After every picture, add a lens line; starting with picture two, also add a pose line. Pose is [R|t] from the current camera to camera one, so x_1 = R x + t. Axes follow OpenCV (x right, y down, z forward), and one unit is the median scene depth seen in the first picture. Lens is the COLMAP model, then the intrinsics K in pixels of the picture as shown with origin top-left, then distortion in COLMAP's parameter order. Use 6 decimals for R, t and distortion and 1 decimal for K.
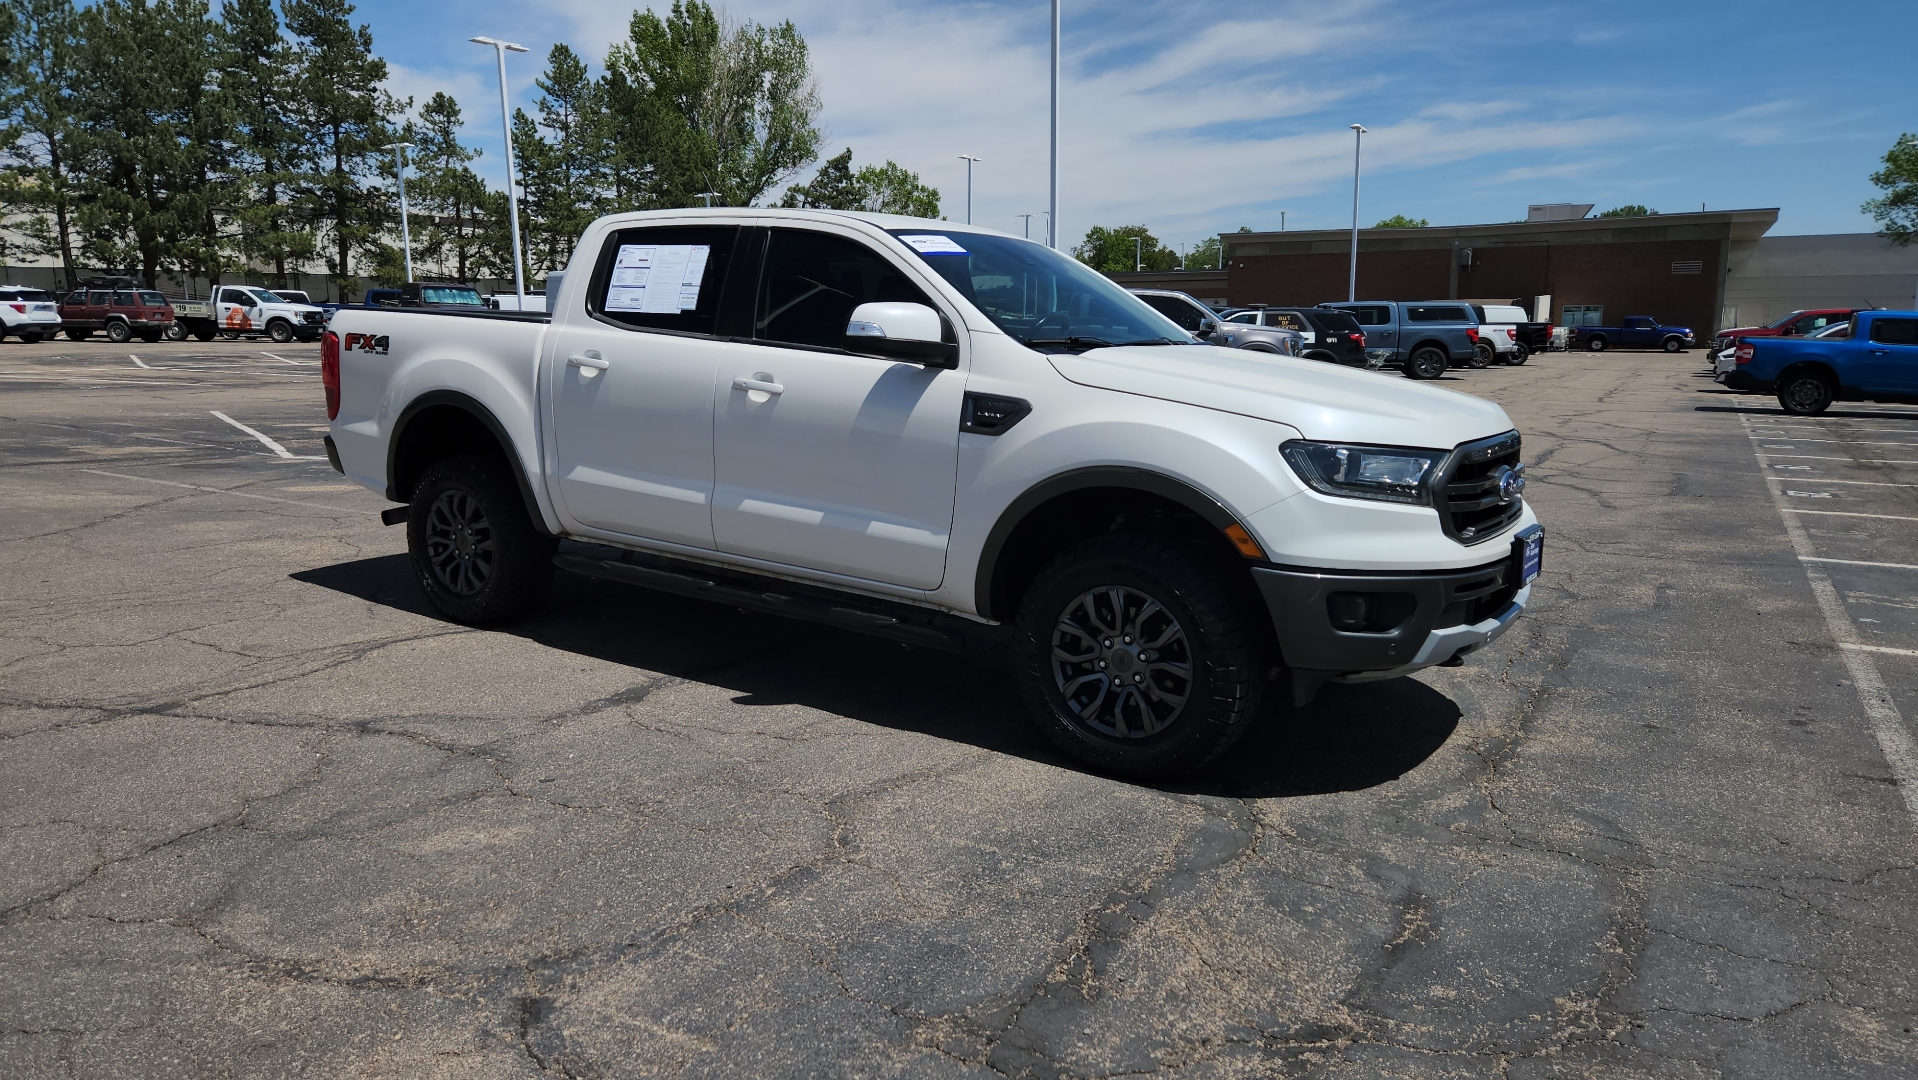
lens RADIAL K [[1281.7, 0, 914.8], [0, 1281.7, 521.0], [0, 0, 1]] dist [0.072002, -0.059847]
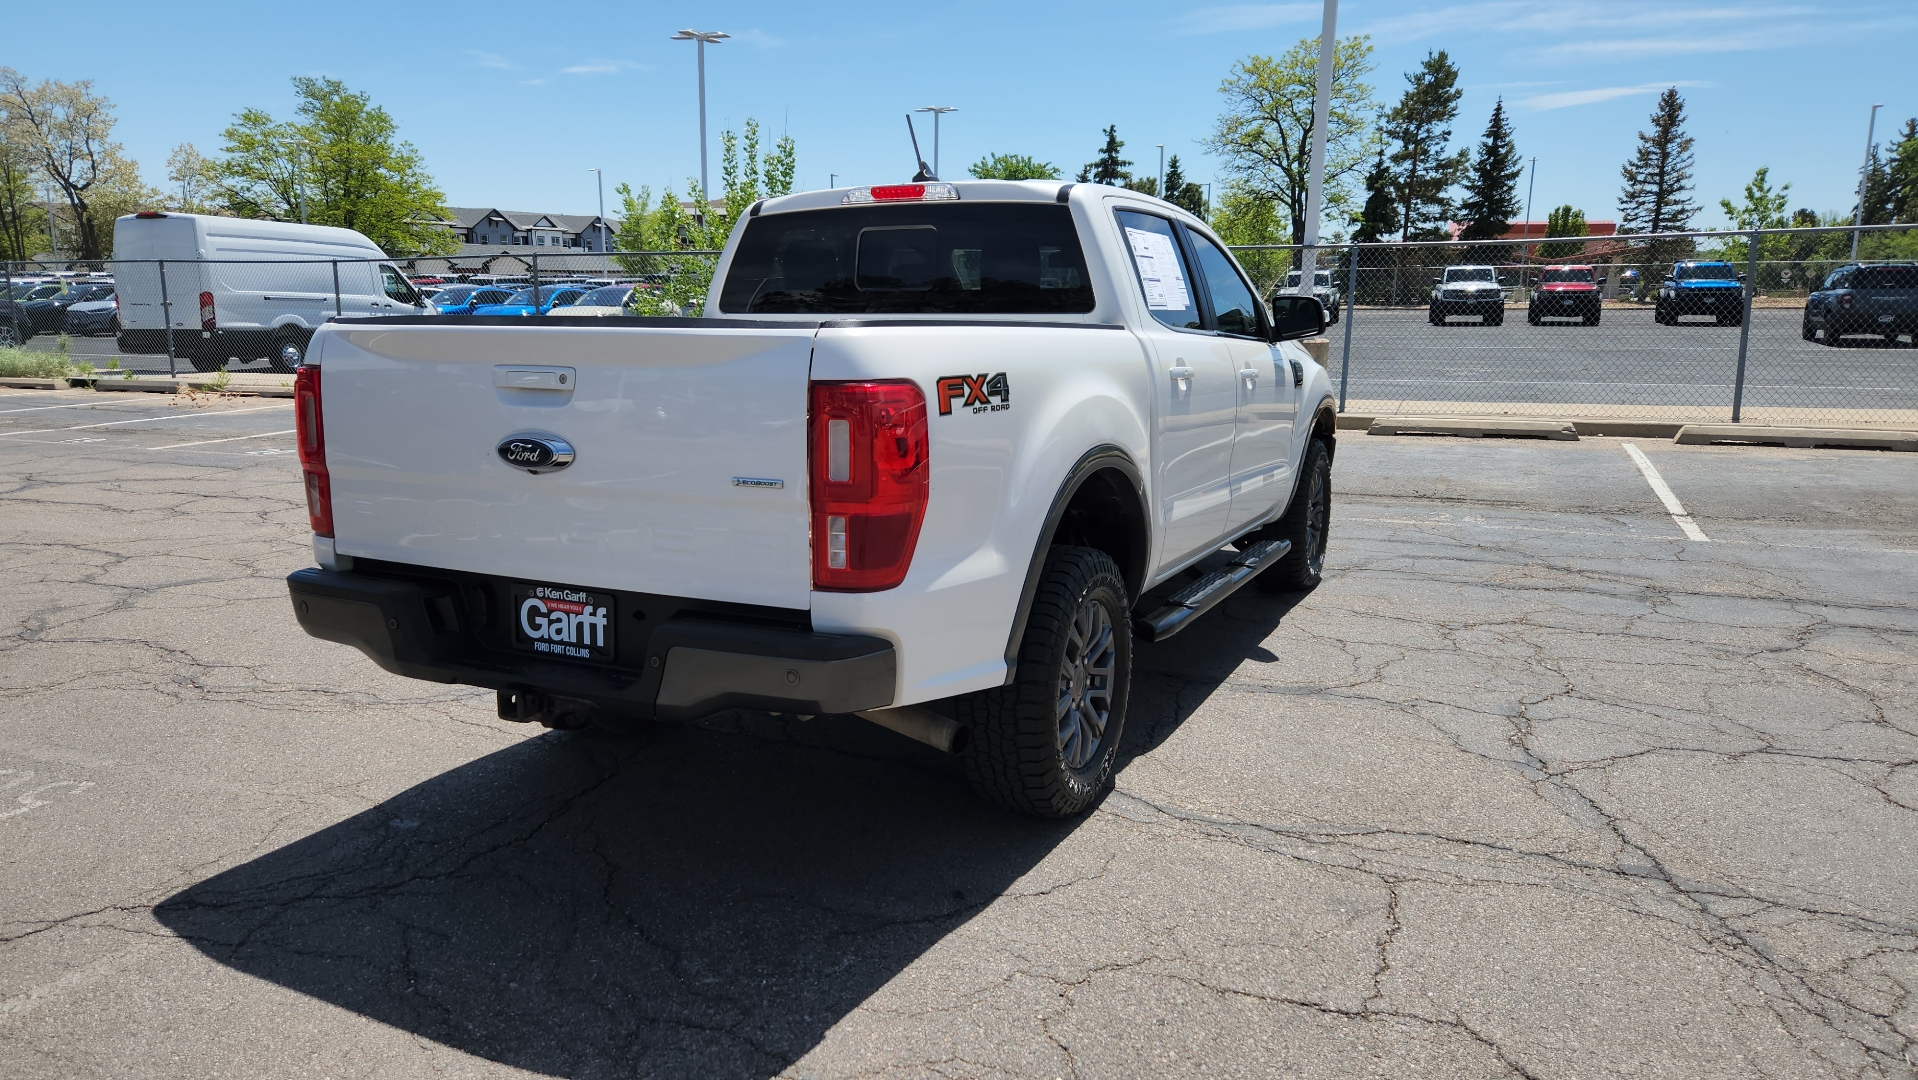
lens RADIAL K [[1281.1, 0, 928.2], [0, 1281.1, 543.1], [0, 0, 1]] dist [0.072498, -0.059013]
pose [[-0.139737, -0.198913, 0.970004, -1.119412], [0.153432, 0.963434, 0.219669, -0.238942], [-0.978229, 0.179525, -0.104108, 1.347133]]
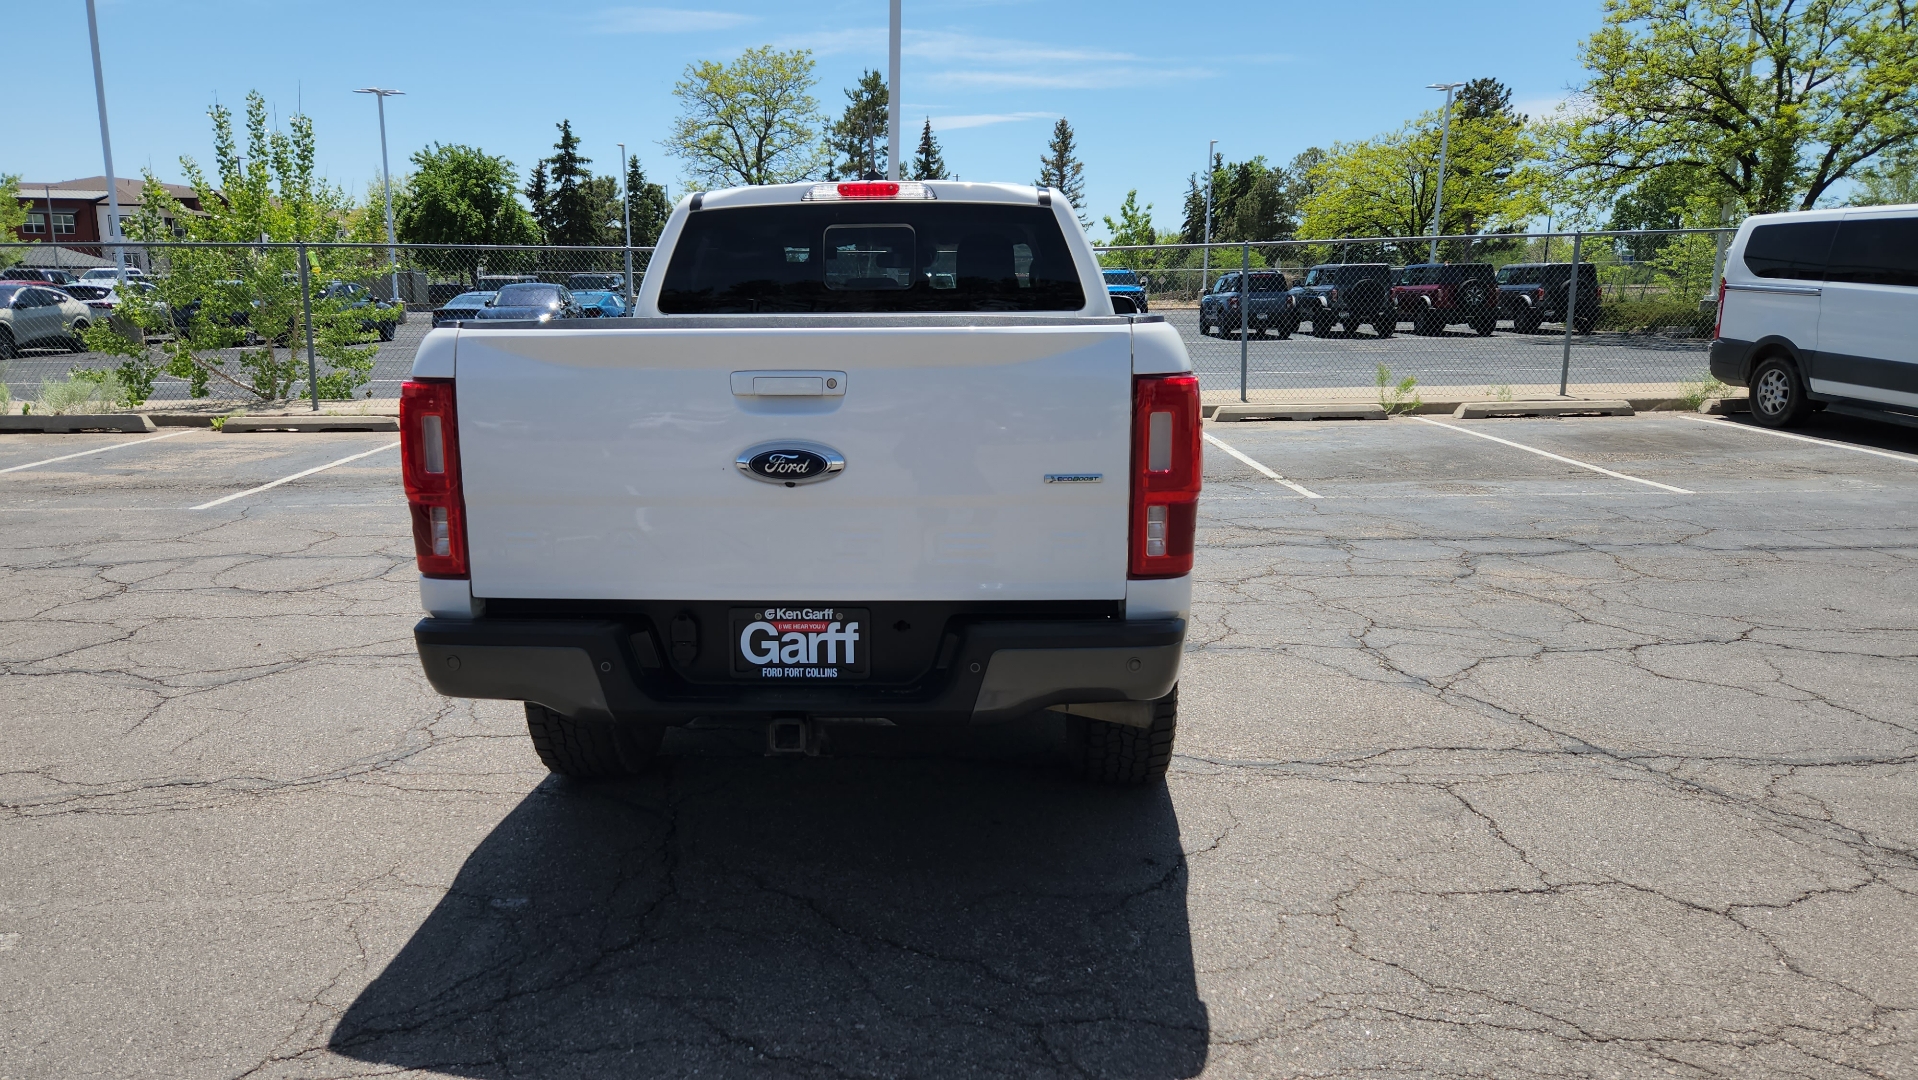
lens RADIAL K [[1281.1, 0, 923.1], [0, 1281.1, 549.4], [0, 0, 1]] dist [0.072498, -0.059013]
pose [[-0.527814, -0.174355, 0.831272, -1.003464], [0.129847, 0.950635, 0.281837, -0.290064], [-0.839376, 0.256695, -0.479119, 1.685328]]
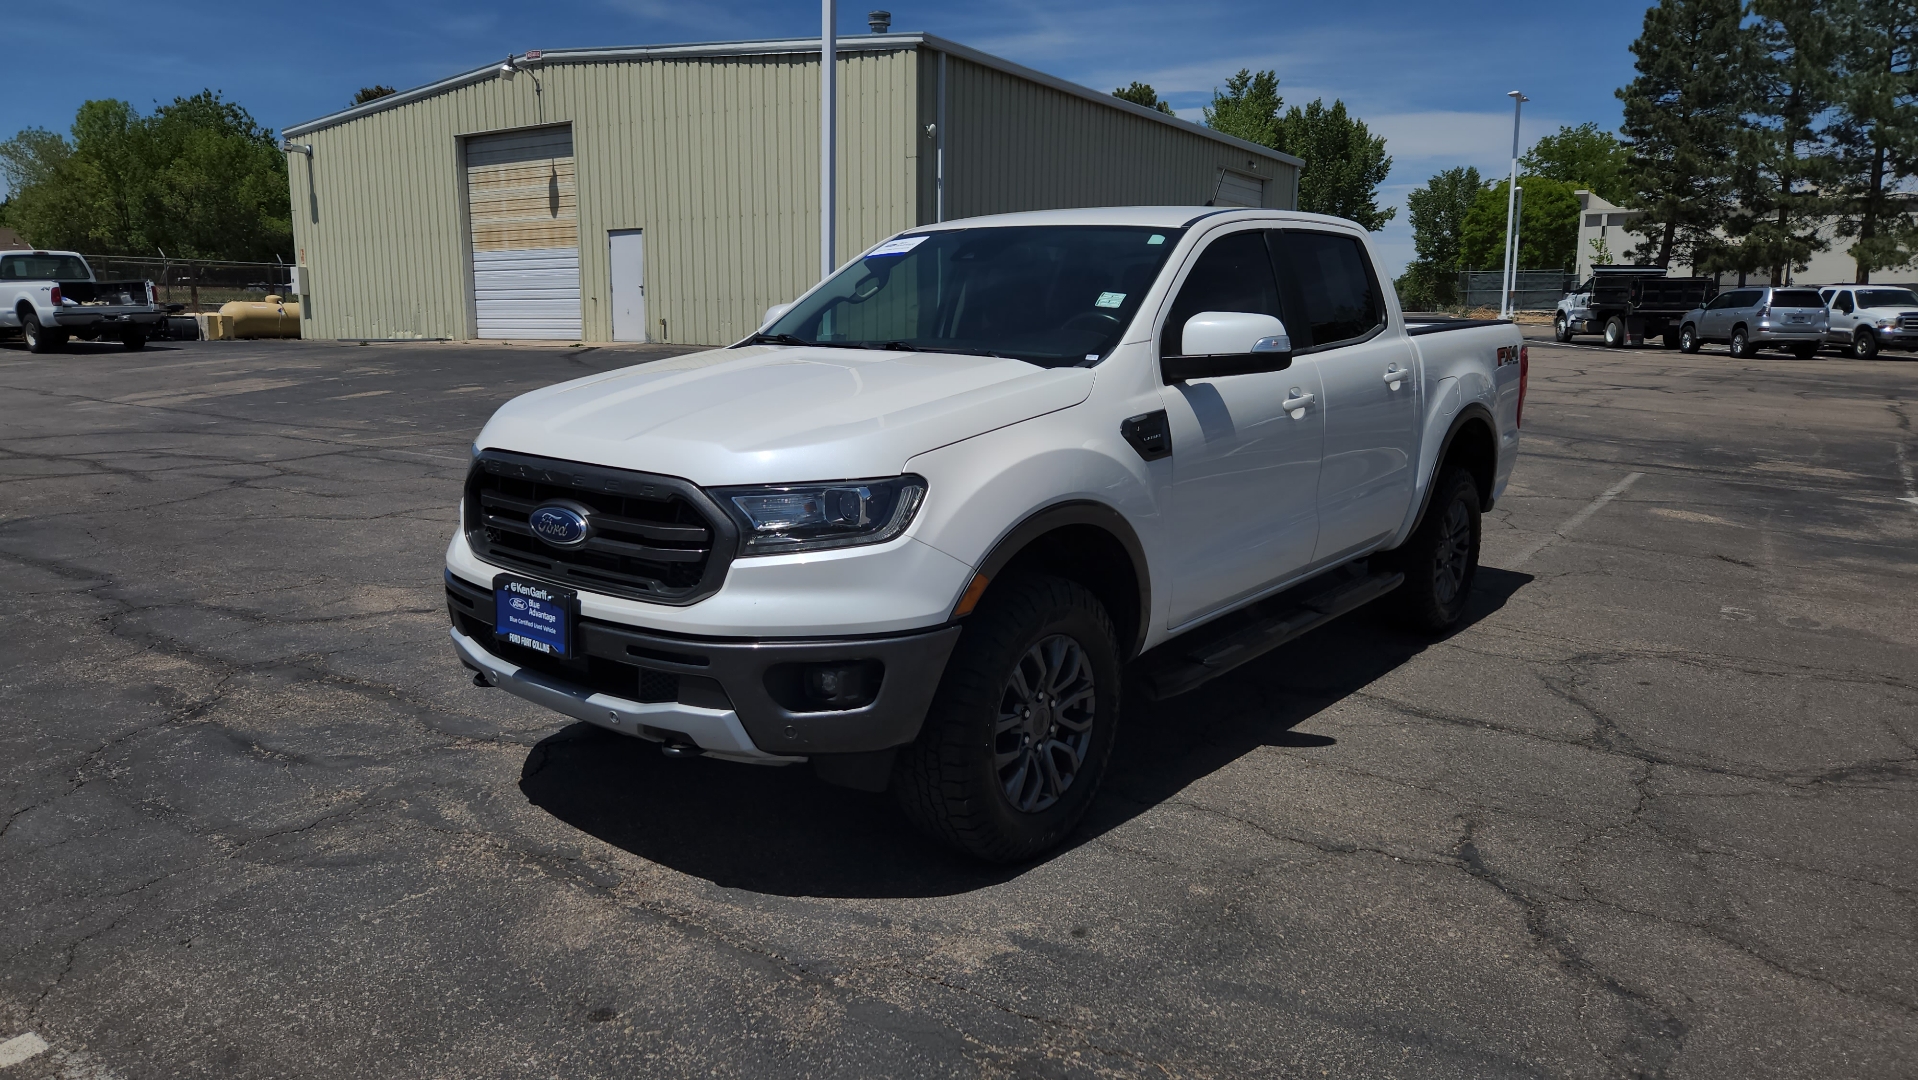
lens RADIAL K [[1281.1, 0, 917.7], [0, 1281.1, 526.2], [0, 0, 1]] dist [0.072498, -0.059013]
pose [[-0.076287, 0.155173, -0.984937, 1.024989], [-0.167858, 0.971719, 0.166092, -0.164601], [0.982855, 0.178000, -0.048082, 1.058434]]
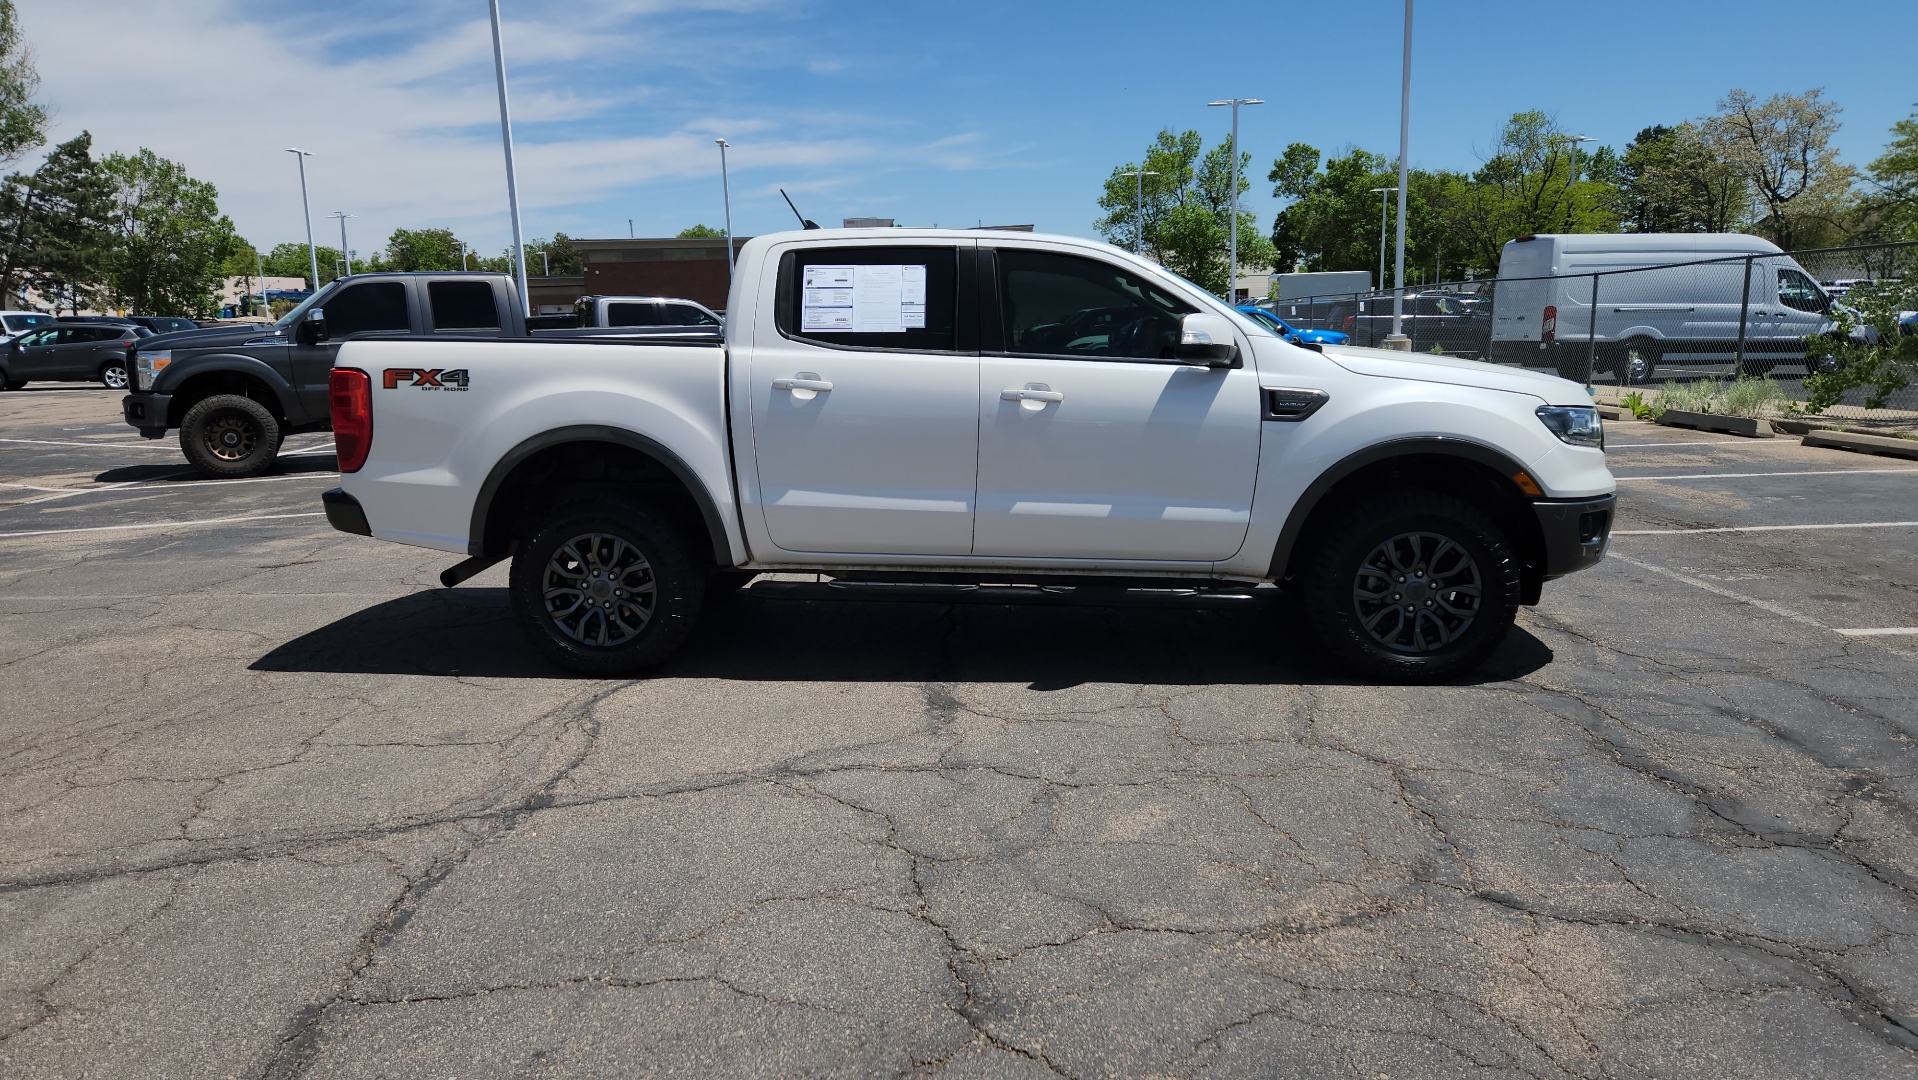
lens RADIAL K [[1281.7, 0, 925.6], [0, 1281.7, 528.2], [0, 0, 1]] dist [0.072002, -0.059847]
pose [[0.862372, -0.107823, 0.494661, -0.717424], [0.107101, 0.993798, 0.029906, -0.035142], [-0.494817, 0.027188, 0.868572, 0.104585]]
